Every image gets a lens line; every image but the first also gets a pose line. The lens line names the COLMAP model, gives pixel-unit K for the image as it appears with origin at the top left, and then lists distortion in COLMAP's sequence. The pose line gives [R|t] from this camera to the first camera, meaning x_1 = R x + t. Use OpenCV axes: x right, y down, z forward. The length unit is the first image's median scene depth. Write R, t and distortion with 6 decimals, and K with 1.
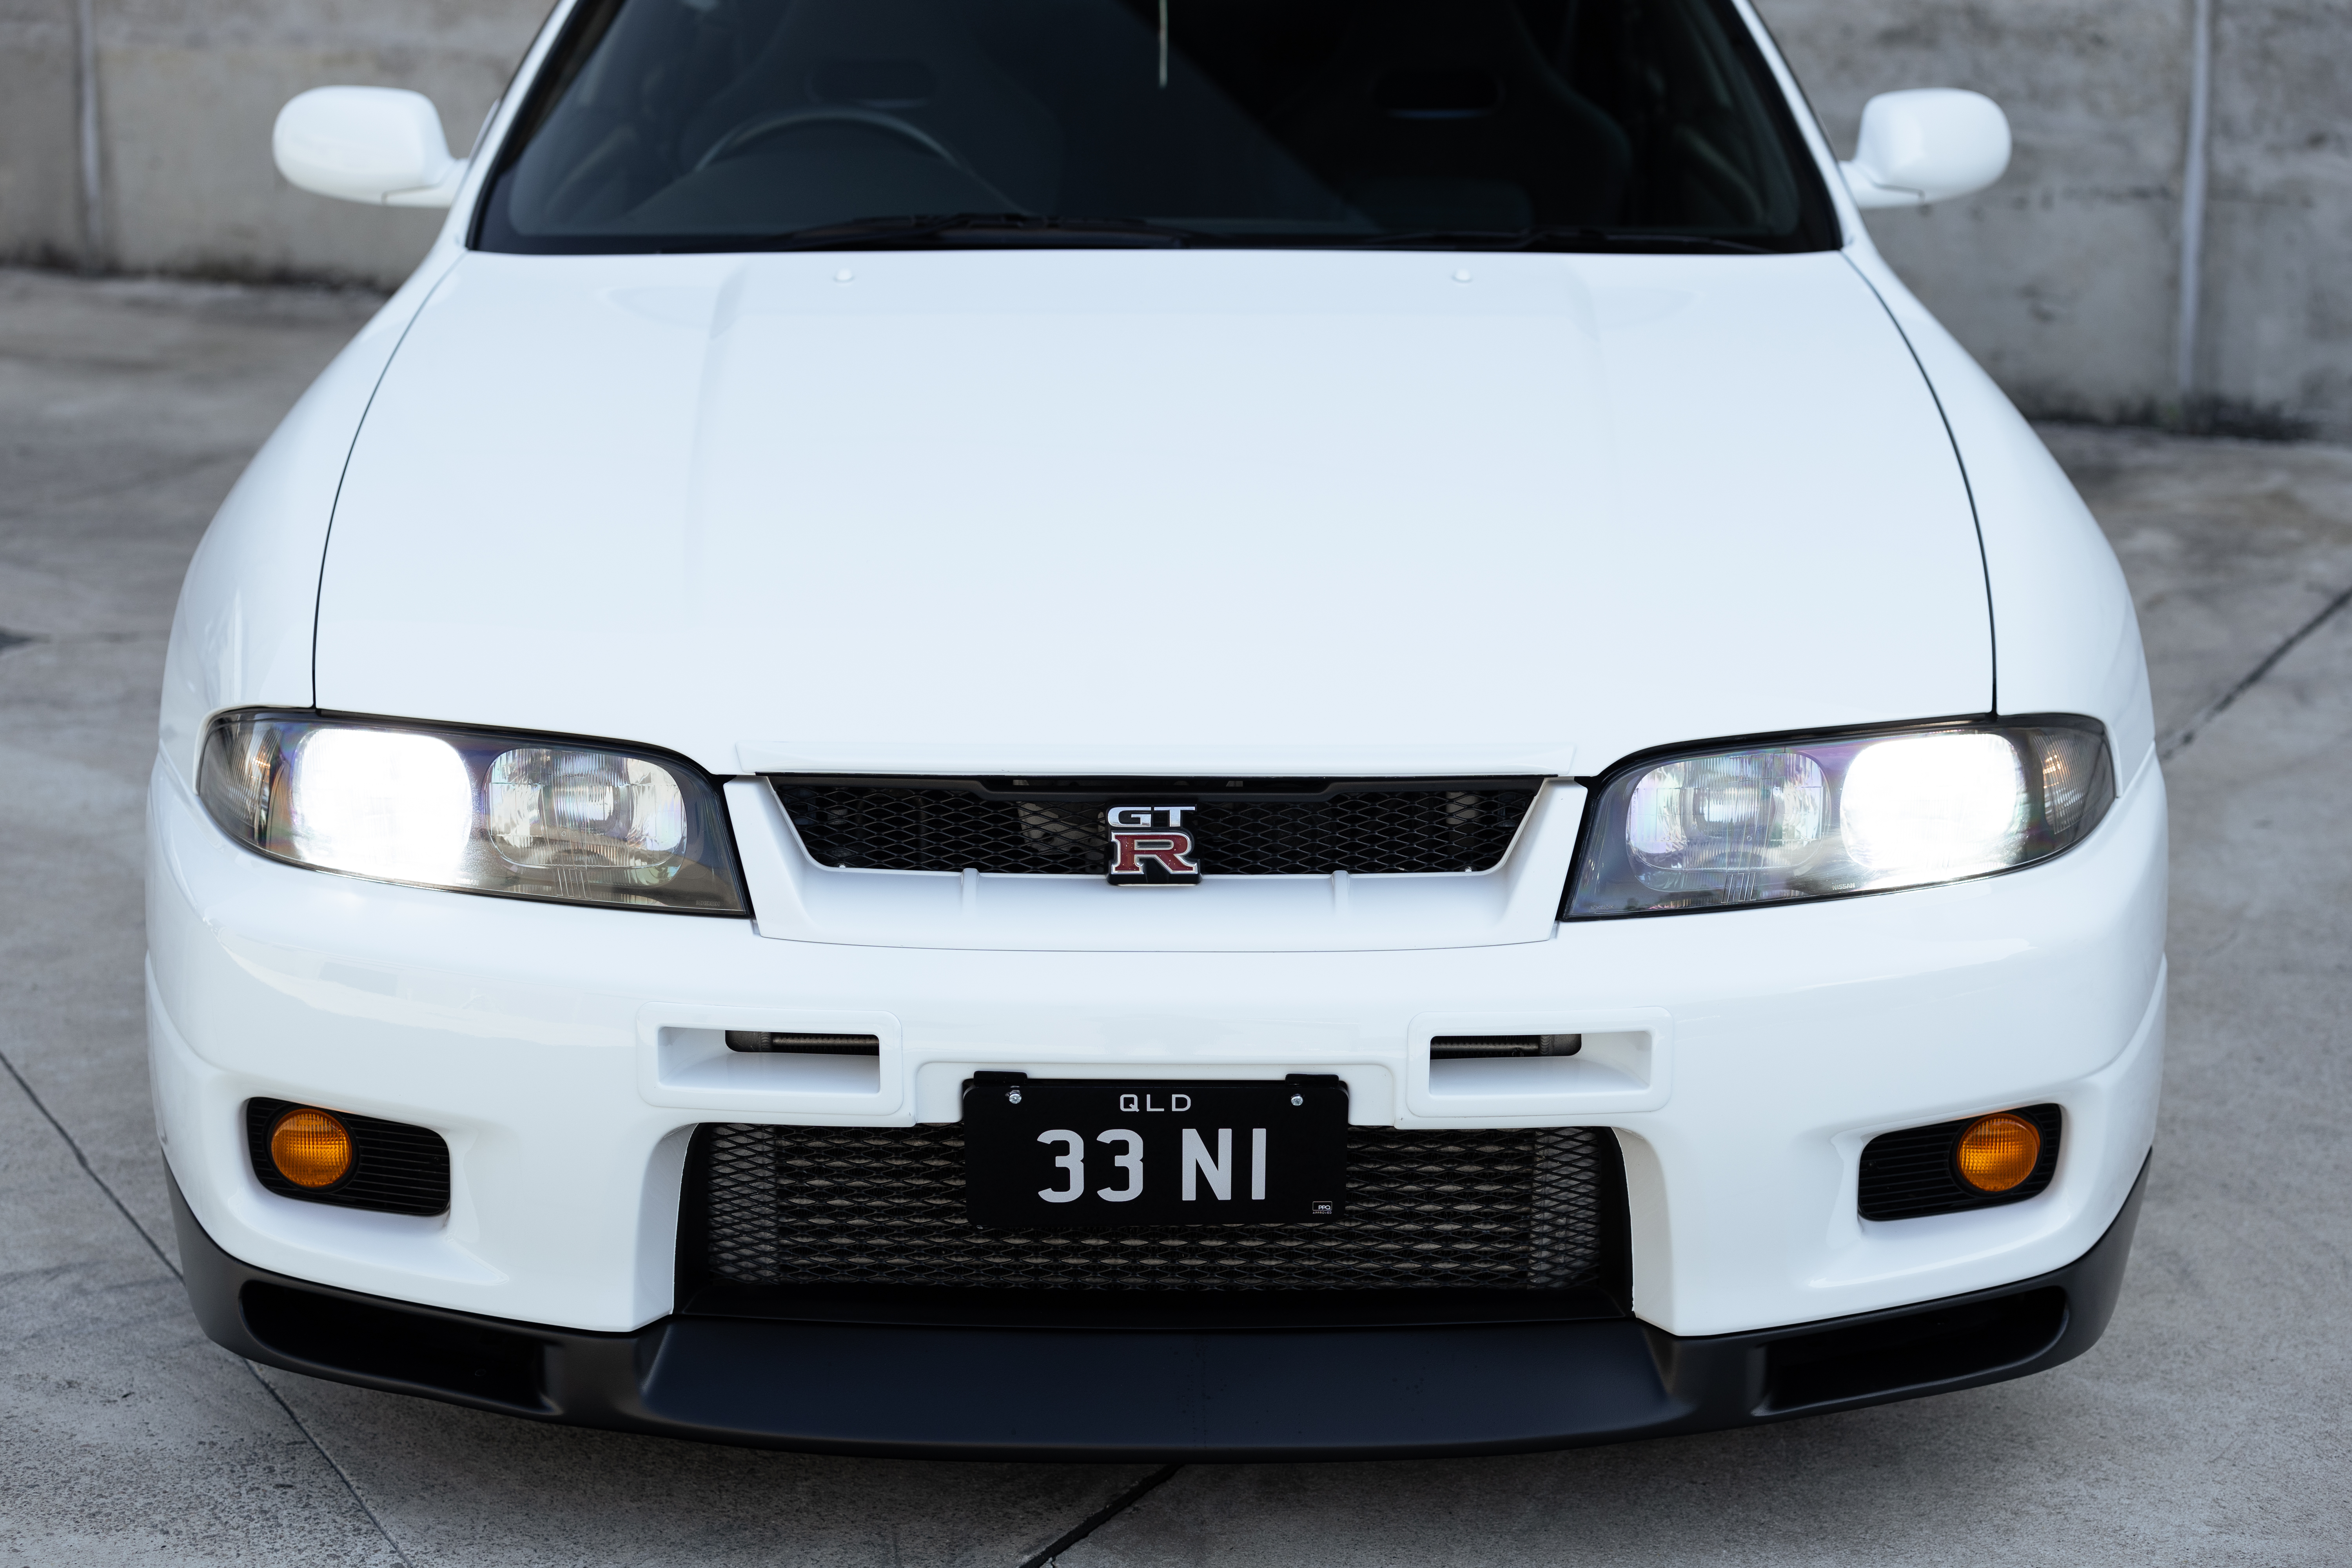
lens RADIAL K [[4995.8, 0, 1173.3], [0, 4995.8, 694.8], [0, 0, 1]] dist [-0.126525, 0.537382]
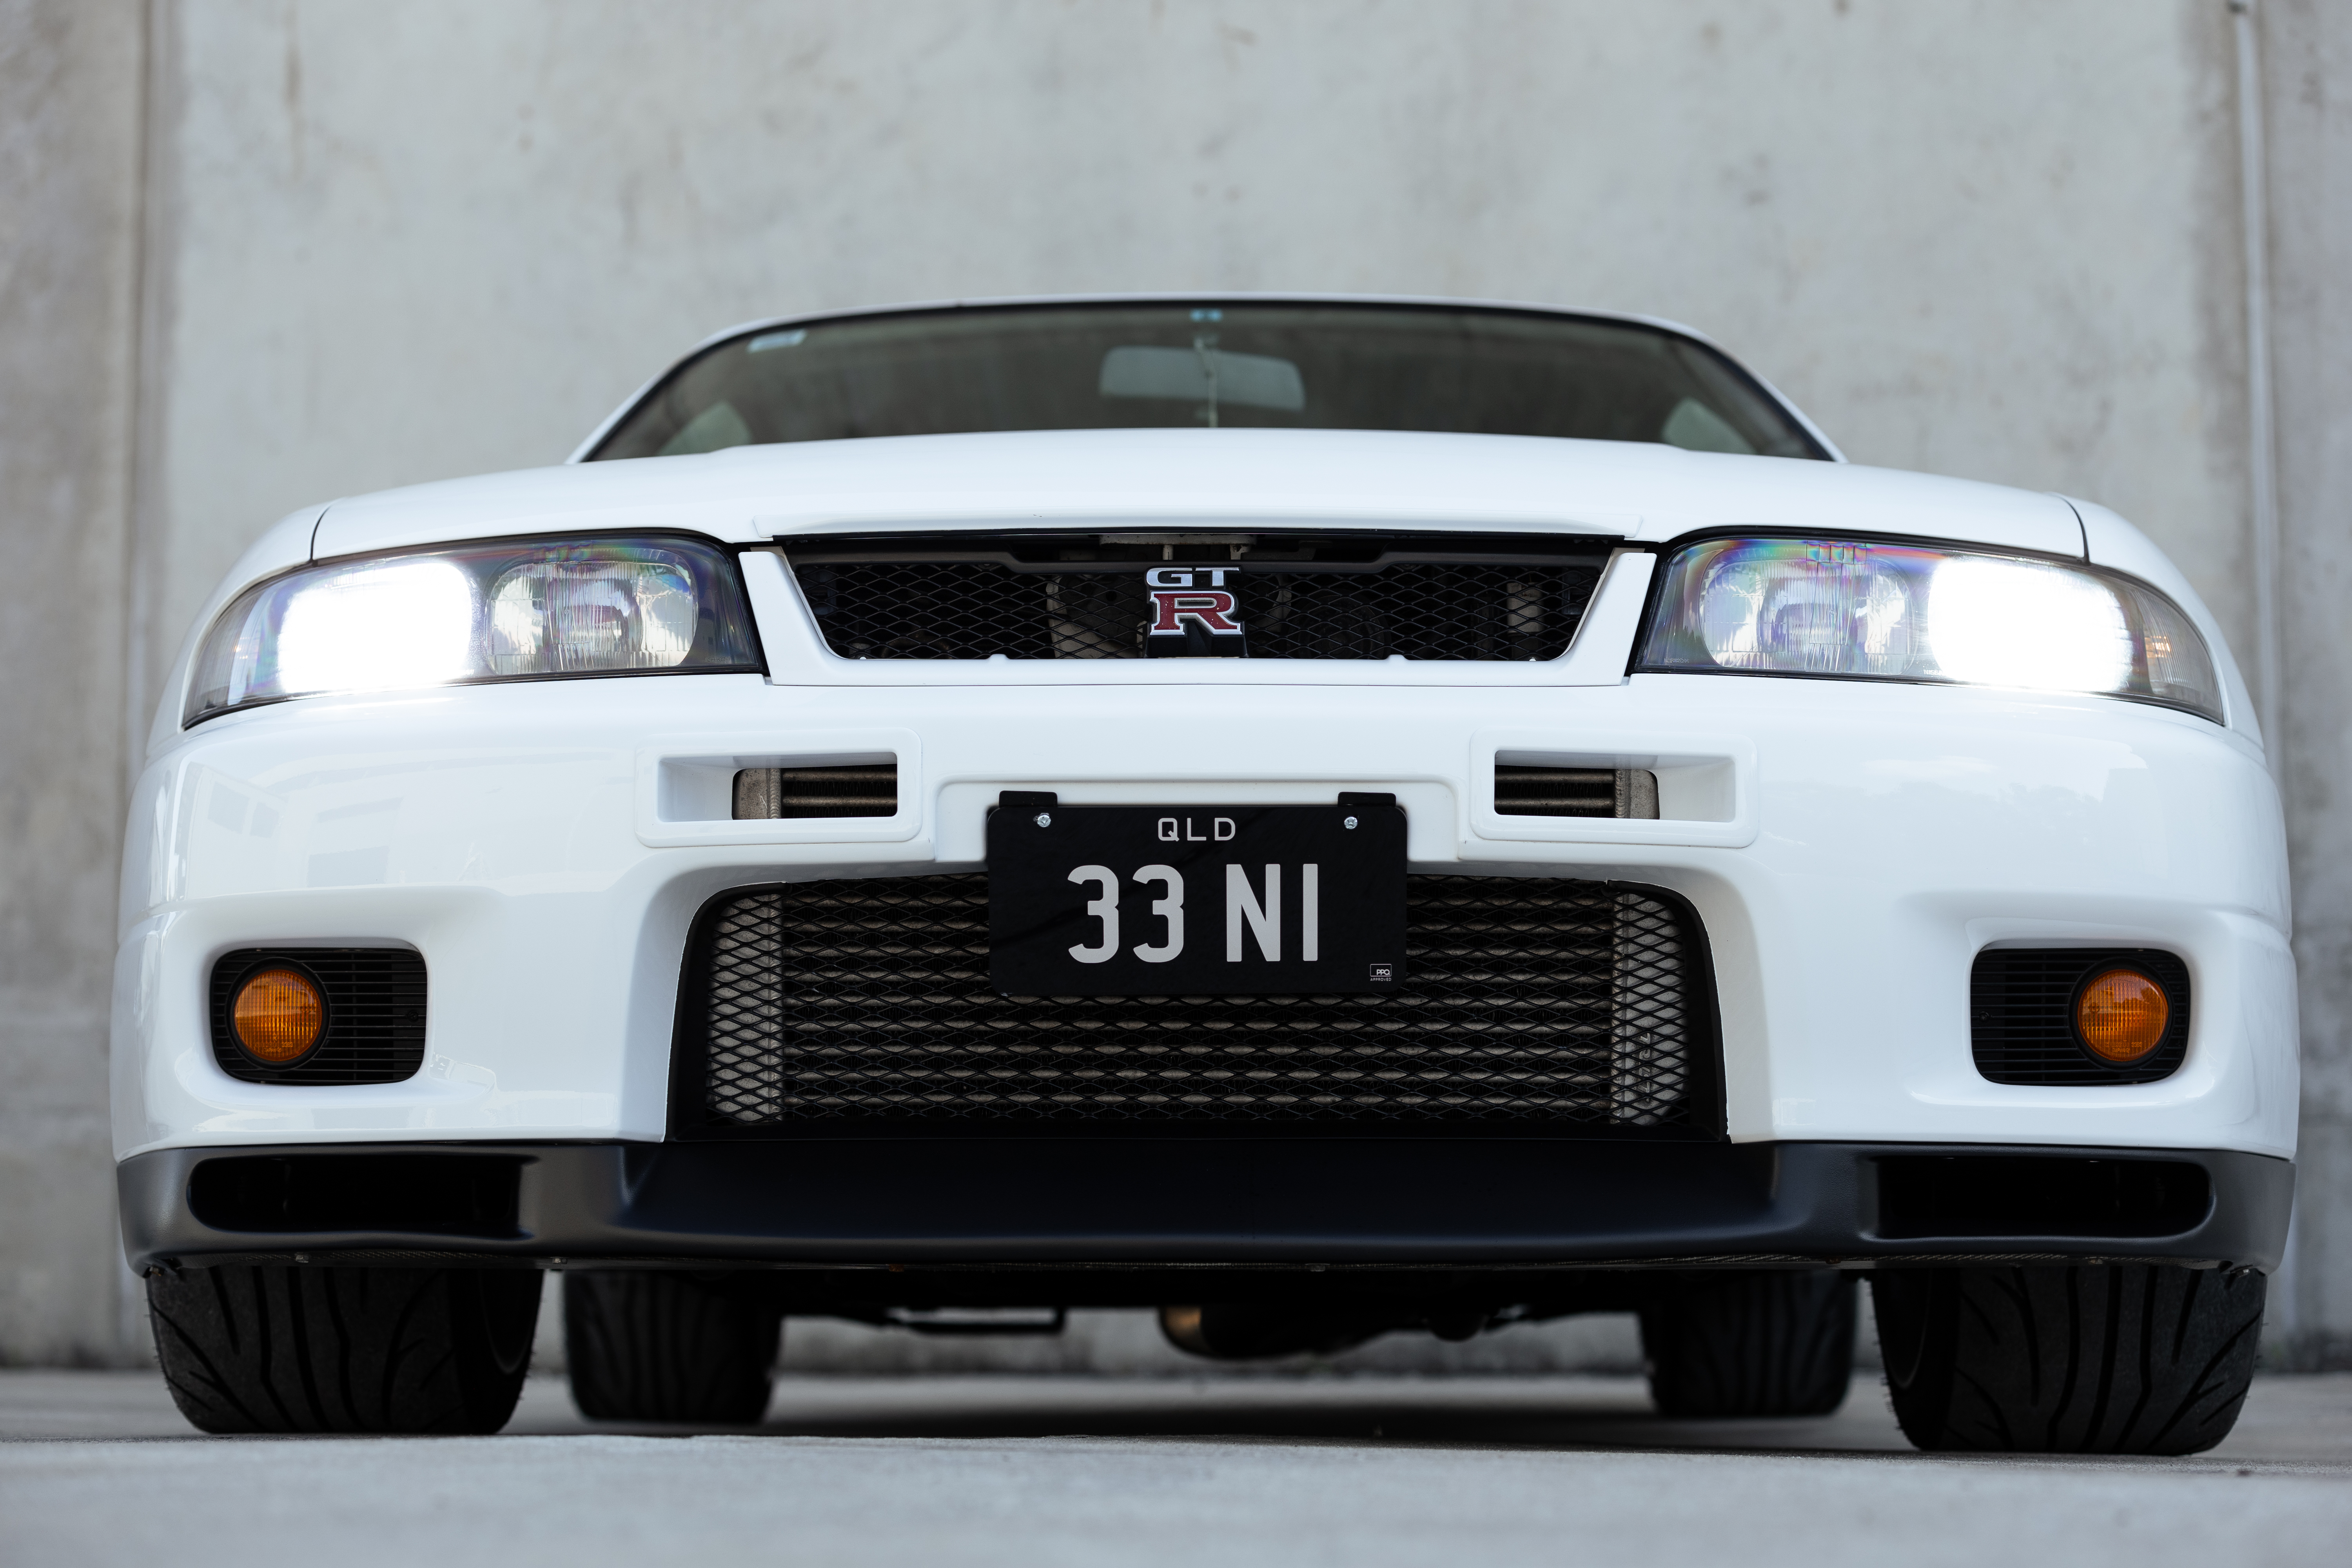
lens RADIAL K [[4995.8, 0, 1173.3], [0, 4995.8, 694.8], [0, 0, 1]] dist [-0.126525, 0.537382]
pose [[0.999881, -0.004777, -0.014679, 0.005631], [-0.000608, 0.937987, -0.346669, 0.370400], [0.015425, 0.346636, 0.937873, 0.127464]]
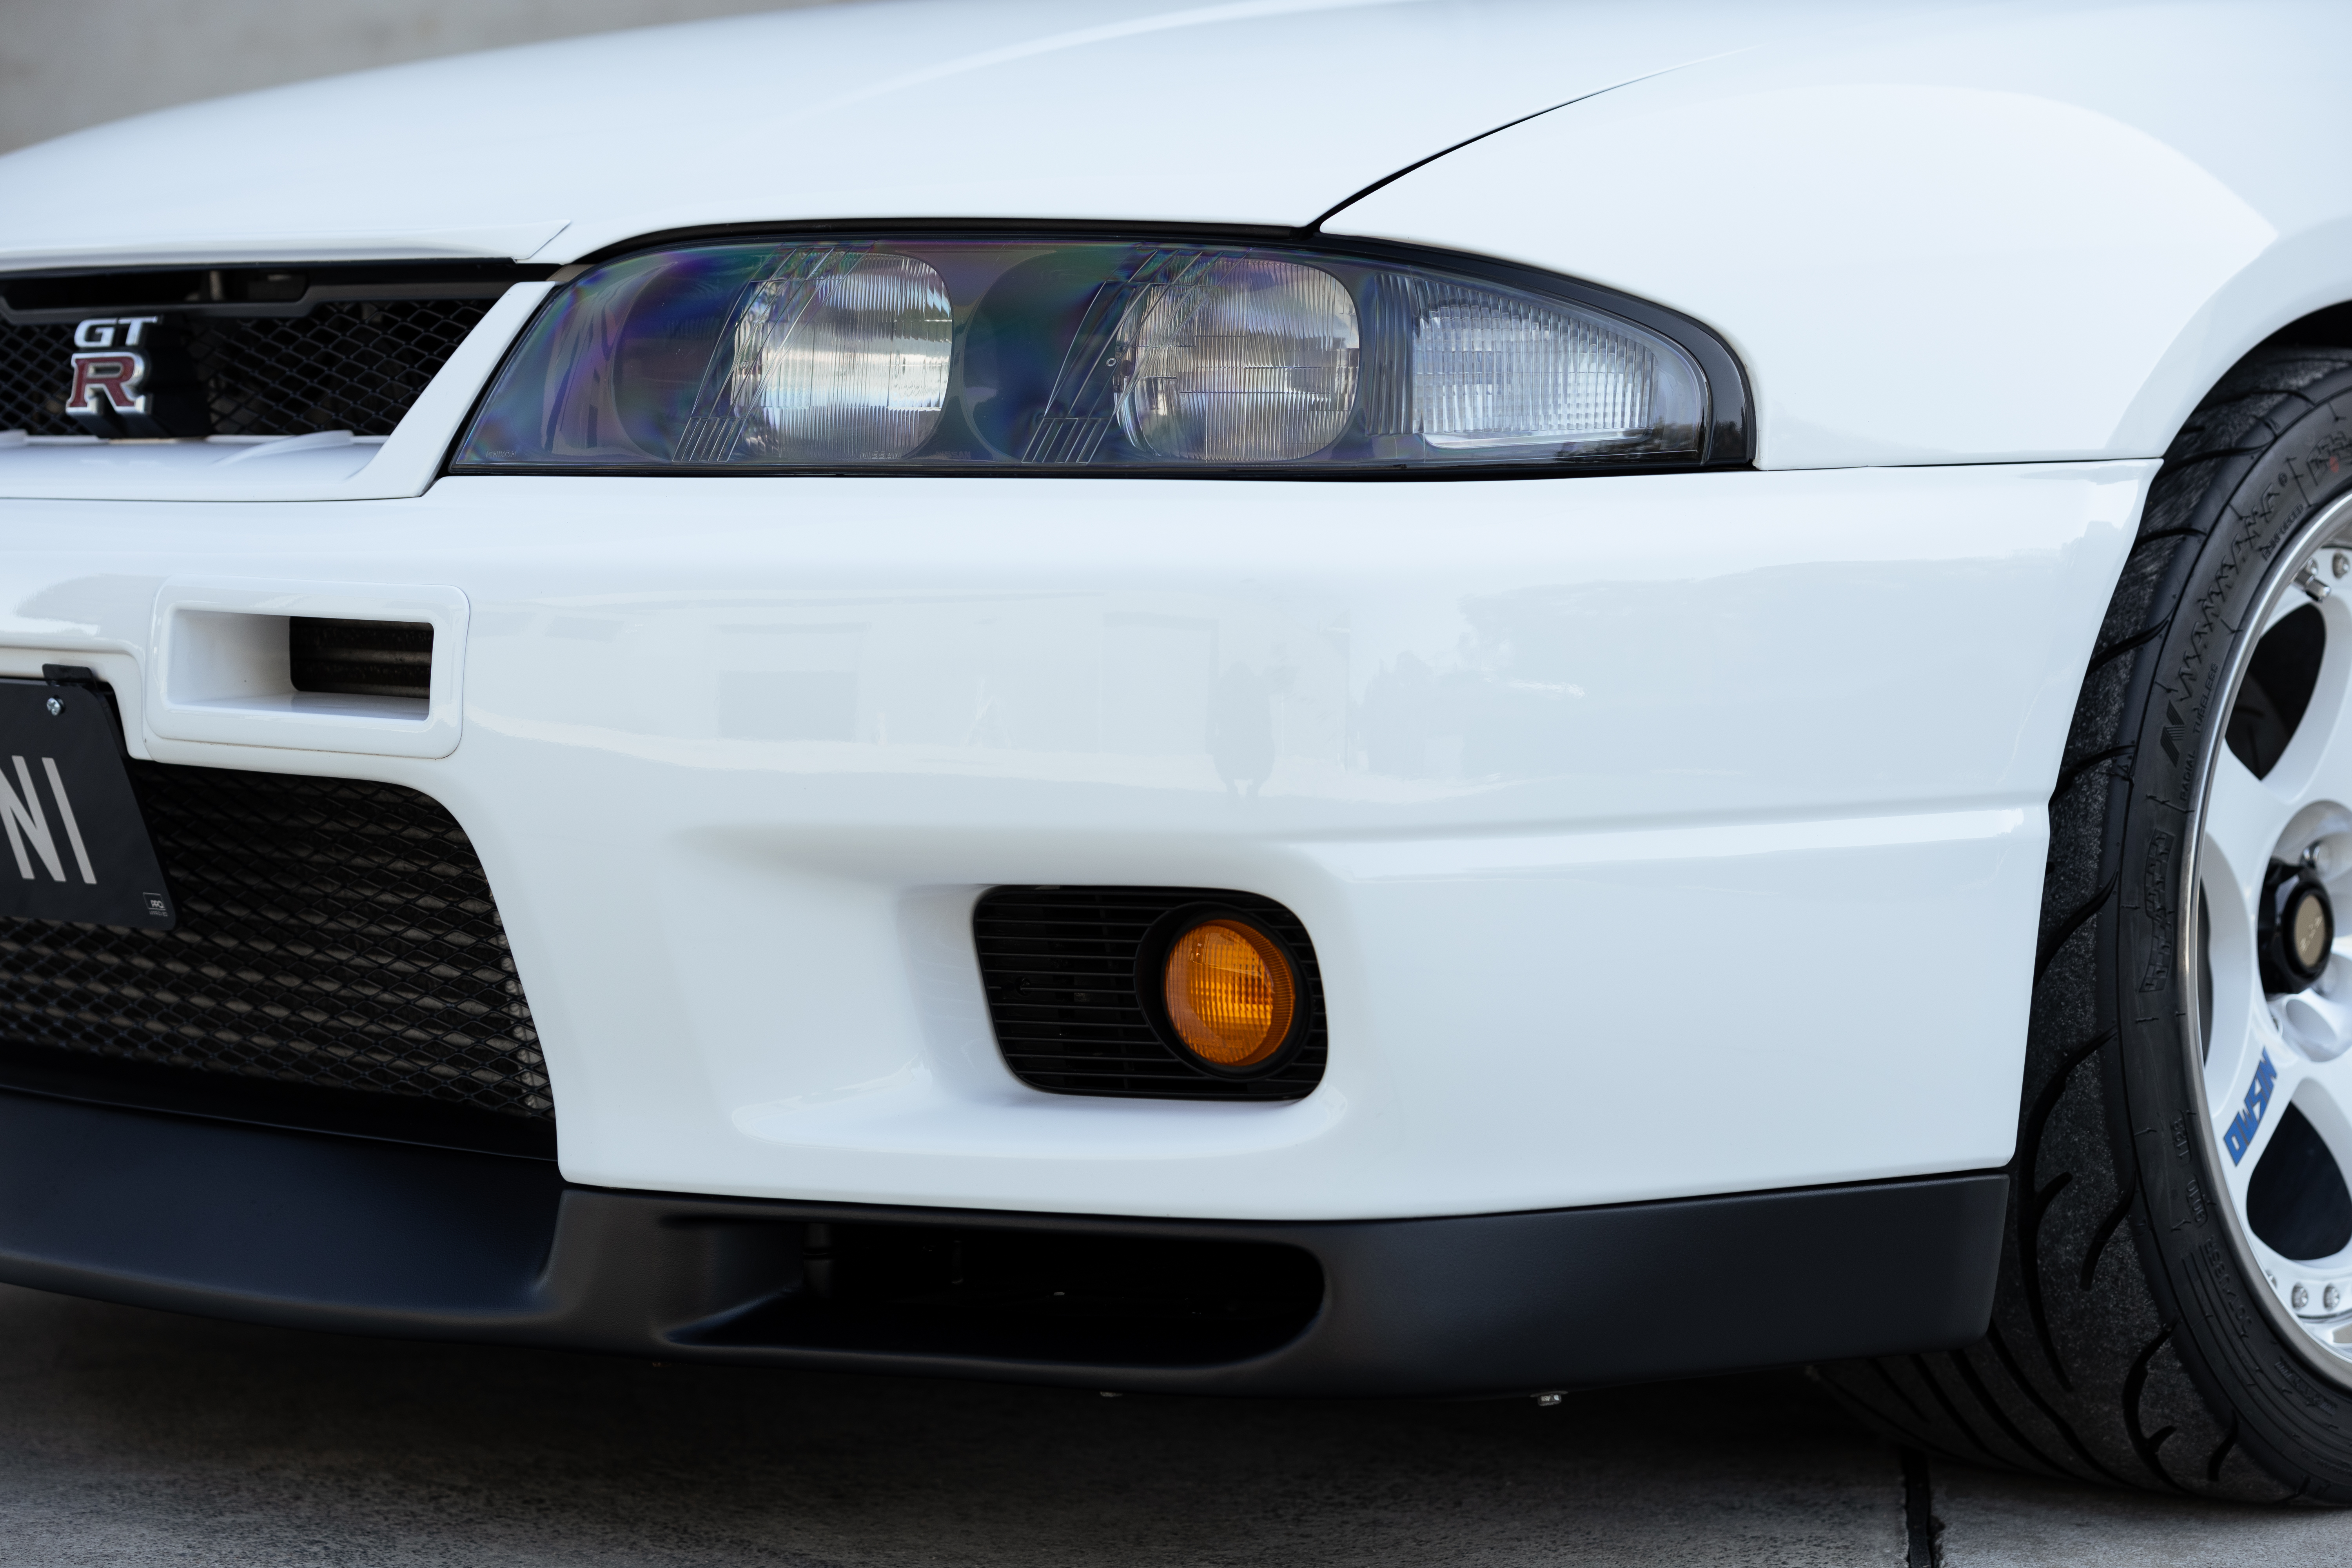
lens RADIAL K [[4995.8, 0, 1173.3], [0, 4995.8, 694.8], [0, 0, 1]] dist [-0.126525, 0.537382]
pose [[0.735549, 0.030872, -0.676767, 0.568904], [-0.150490, 0.981449, -0.118791, 0.133047], [0.660545, 0.189224, 0.726550, 0.607228]]
